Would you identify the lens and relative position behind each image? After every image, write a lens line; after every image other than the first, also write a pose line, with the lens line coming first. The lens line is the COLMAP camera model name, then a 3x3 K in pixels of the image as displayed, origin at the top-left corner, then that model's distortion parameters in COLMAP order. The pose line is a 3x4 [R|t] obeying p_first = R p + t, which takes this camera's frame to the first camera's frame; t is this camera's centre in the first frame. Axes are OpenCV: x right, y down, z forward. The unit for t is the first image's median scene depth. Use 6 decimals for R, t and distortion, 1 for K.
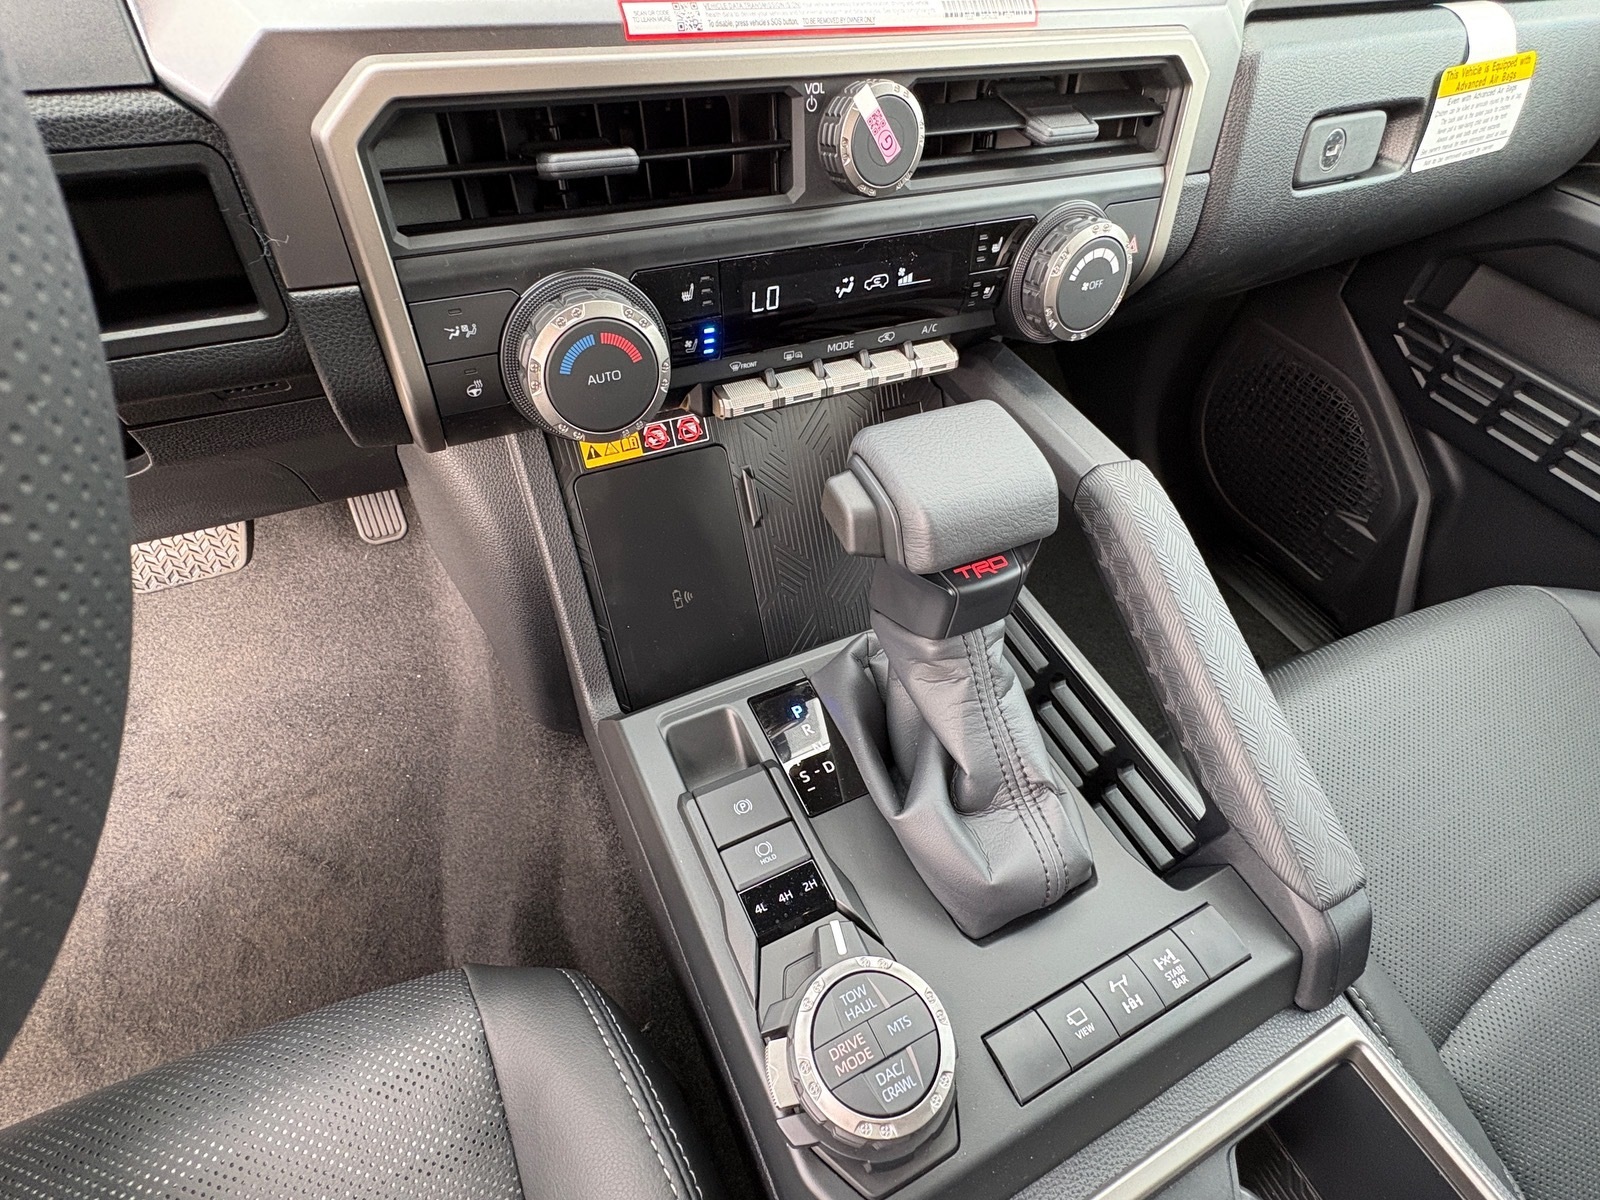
lens RADIAL K [[779.6, 0, 773.8], [0, 779.6, 598.1], [0, 0, 1]] dist [-0.001137, -0.000291]
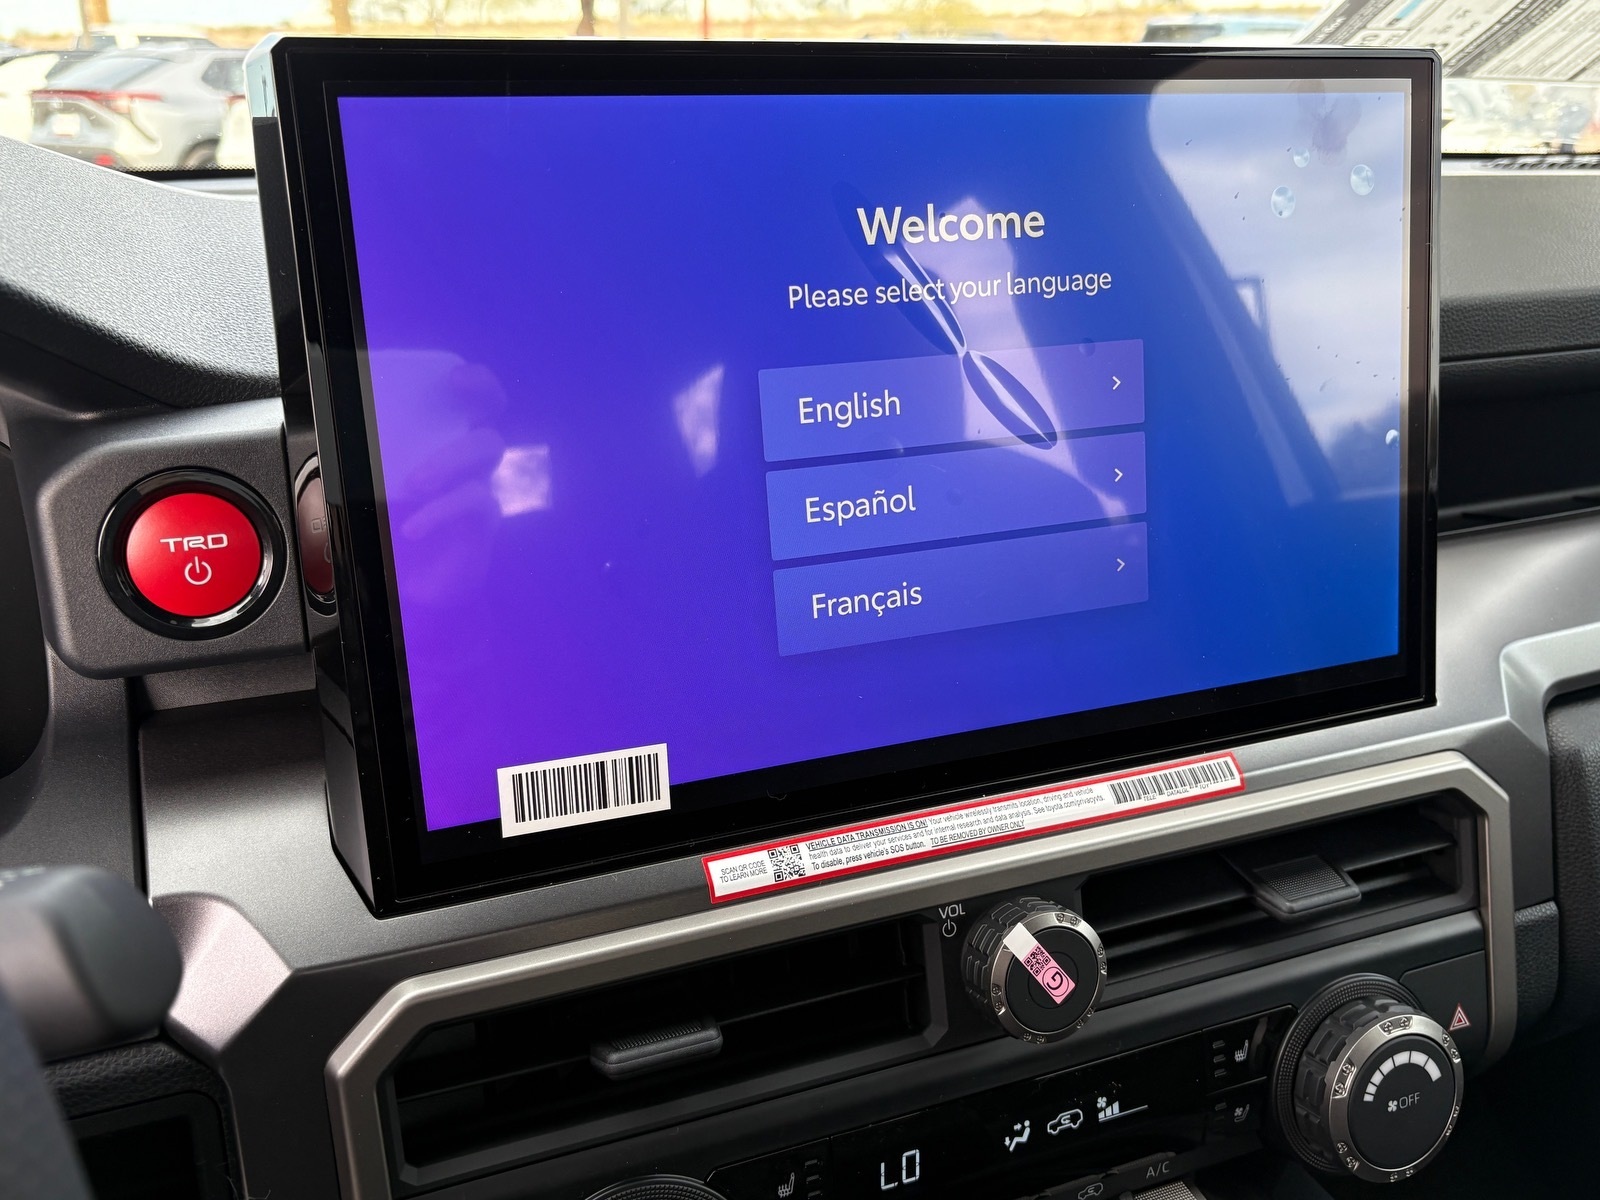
lens RADIAL K [[1395.0, 0, 783.6], [0, 1395.0, 608.3], [0, 0, 1]] dist [0.009973, -0.004188]
pose [[0.993780, -0.052425, -0.098244, 0.031561], [-0.001821, 0.874478, -0.485061, -0.204342], [0.111342, 0.482223, 0.868944, -0.288408]]
